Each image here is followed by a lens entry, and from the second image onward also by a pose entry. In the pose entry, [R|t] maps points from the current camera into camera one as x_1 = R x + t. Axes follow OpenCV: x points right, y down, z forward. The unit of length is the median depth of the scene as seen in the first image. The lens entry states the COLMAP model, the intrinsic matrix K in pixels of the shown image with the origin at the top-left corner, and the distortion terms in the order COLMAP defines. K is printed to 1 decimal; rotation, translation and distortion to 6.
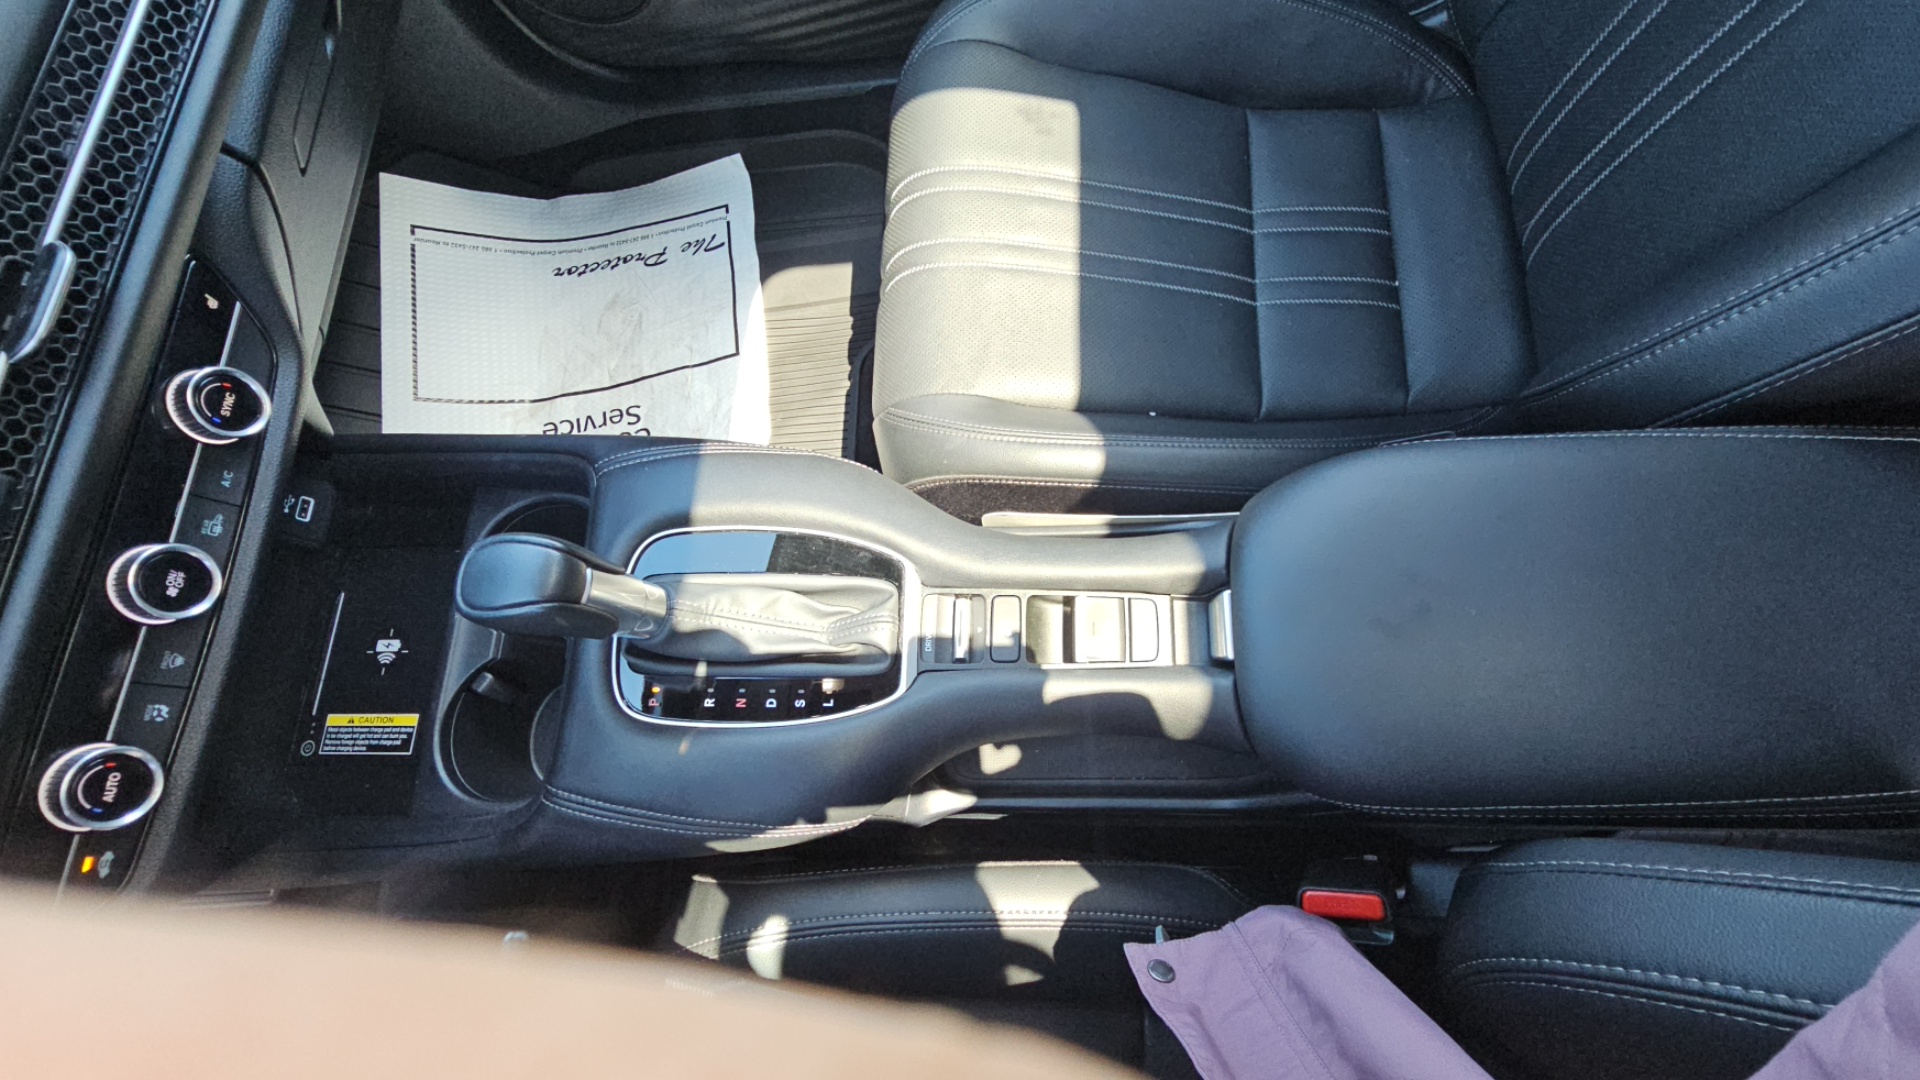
lens RADIAL K [[857.7, 0, 968.4], [0, 857.7, 538.2], [0, 0, 1]] dist [0.008994, -0.009307]
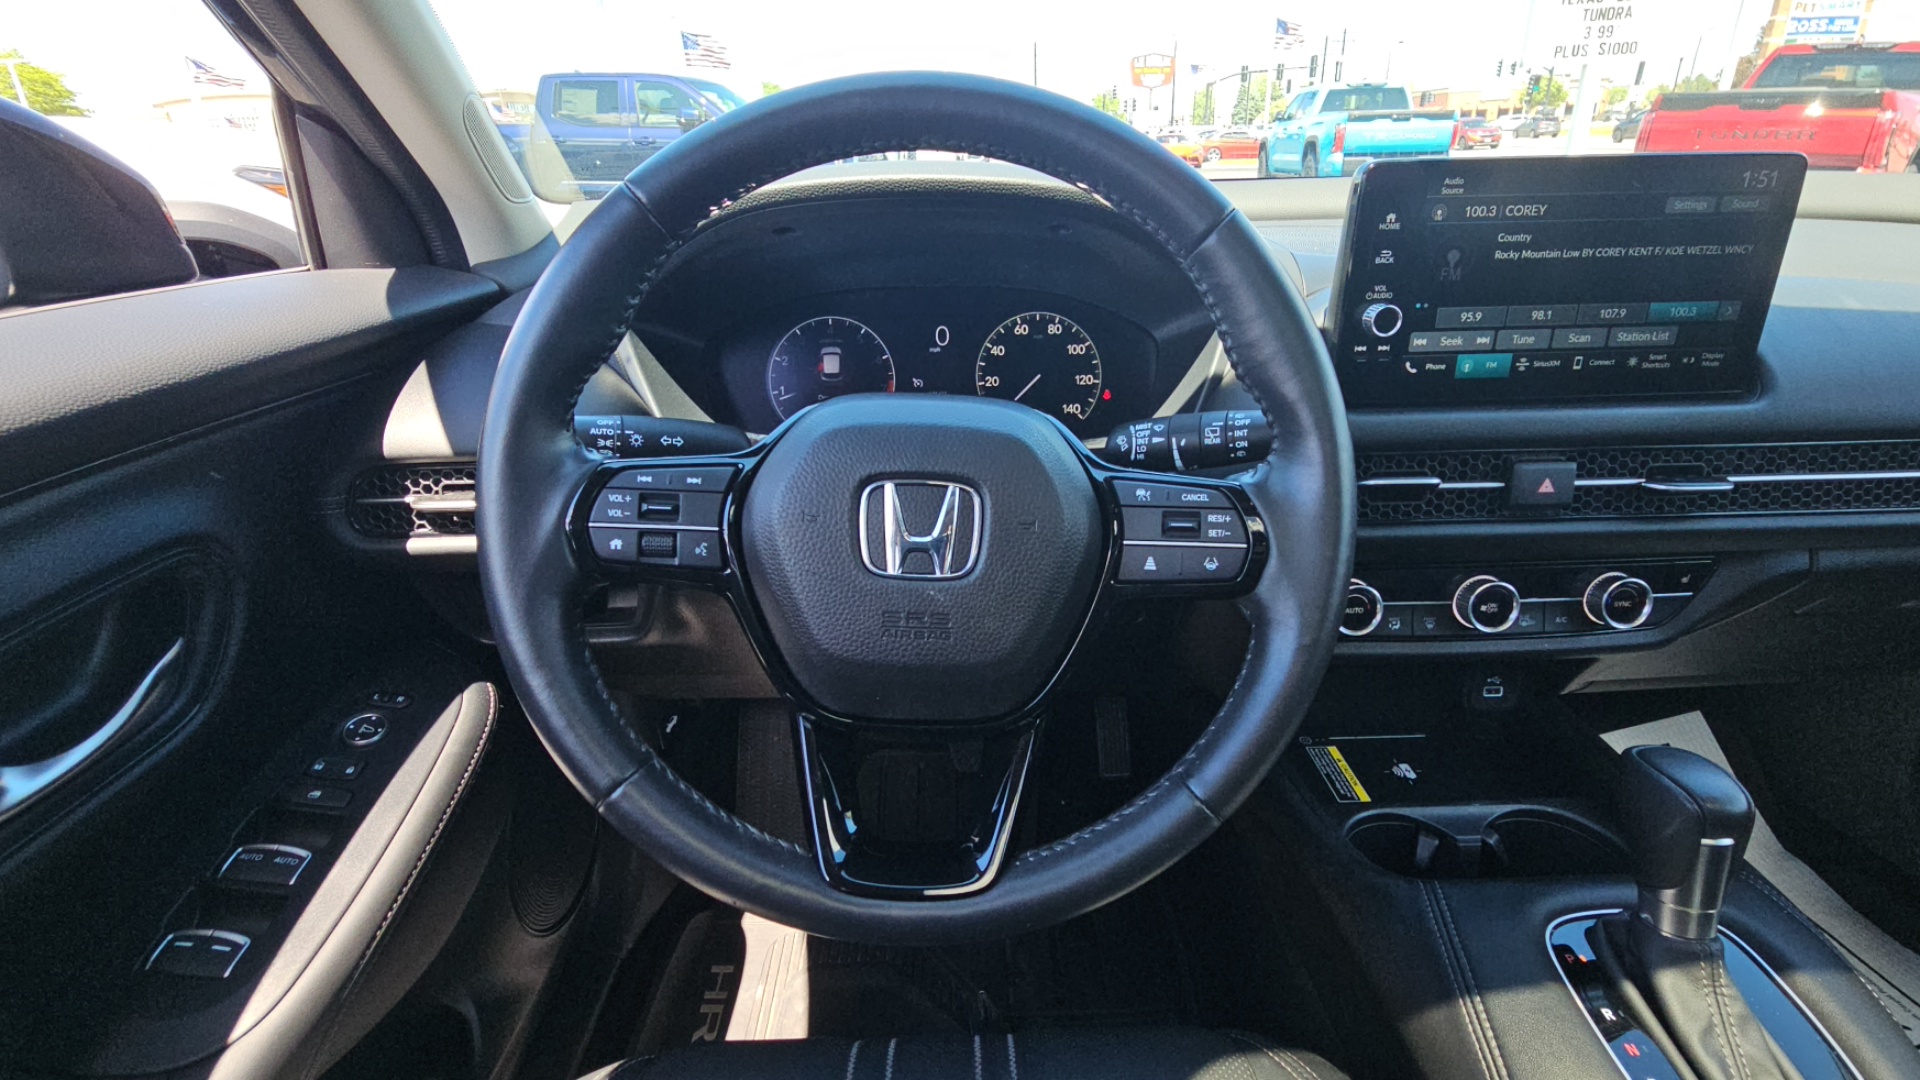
lens RADIAL K [[857.7, 0, 981.1], [0, 857.7, 545.4], [0, 0, 1]] dist [0.008994, -0.009307]
pose [[0.056283, 0.552308, -0.831738, 0.120633], [-0.952715, 0.278862, 0.120706, 0.475291], [0.298607, 0.785615, 0.541888, -0.084589]]
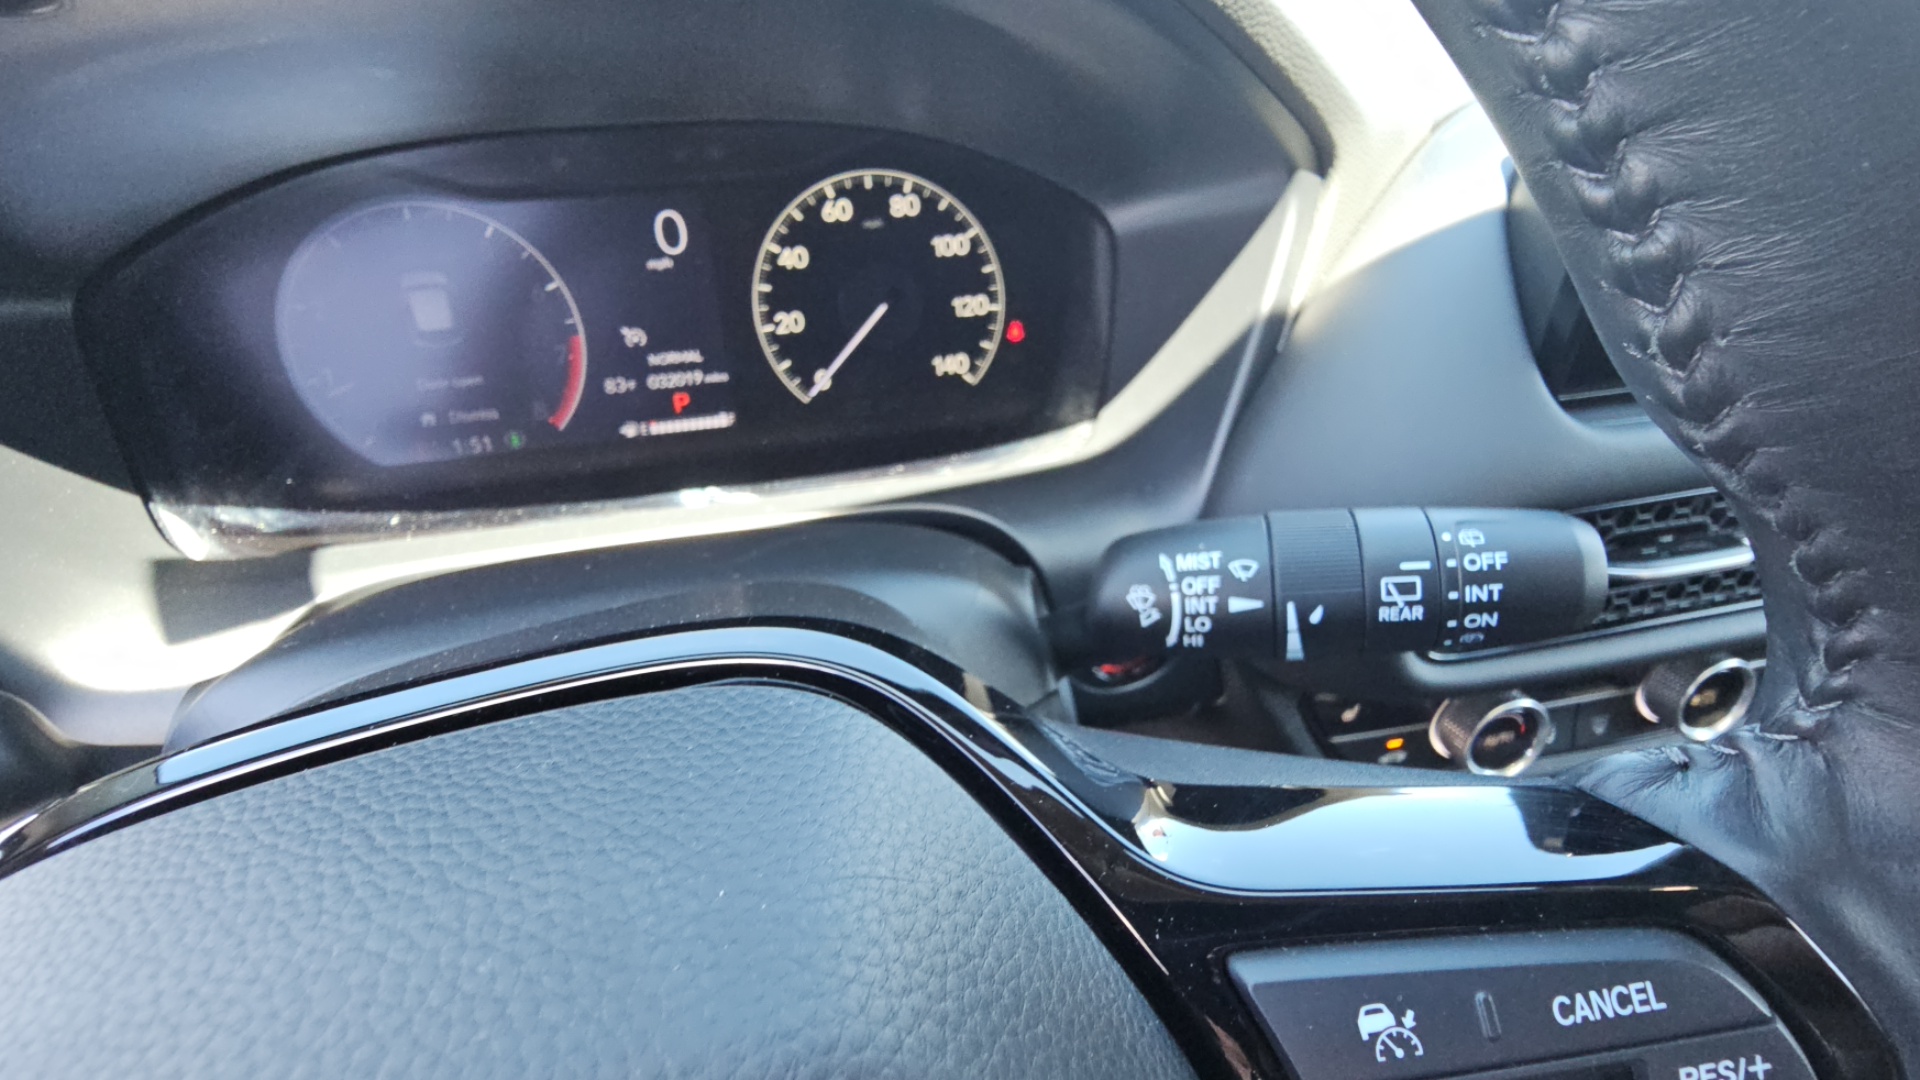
lens RADIAL K [[857.7, 0, 981.8], [0, 857.7, 541.7], [0, 0, 1]] dist [0.008994, -0.009307]
pose [[0.248800, 0.701579, -0.667747, -0.460118], [-0.934615, 0.354812, 0.024554, 0.456054], [0.254151, 0.617977, 0.743983, 0.072313]]
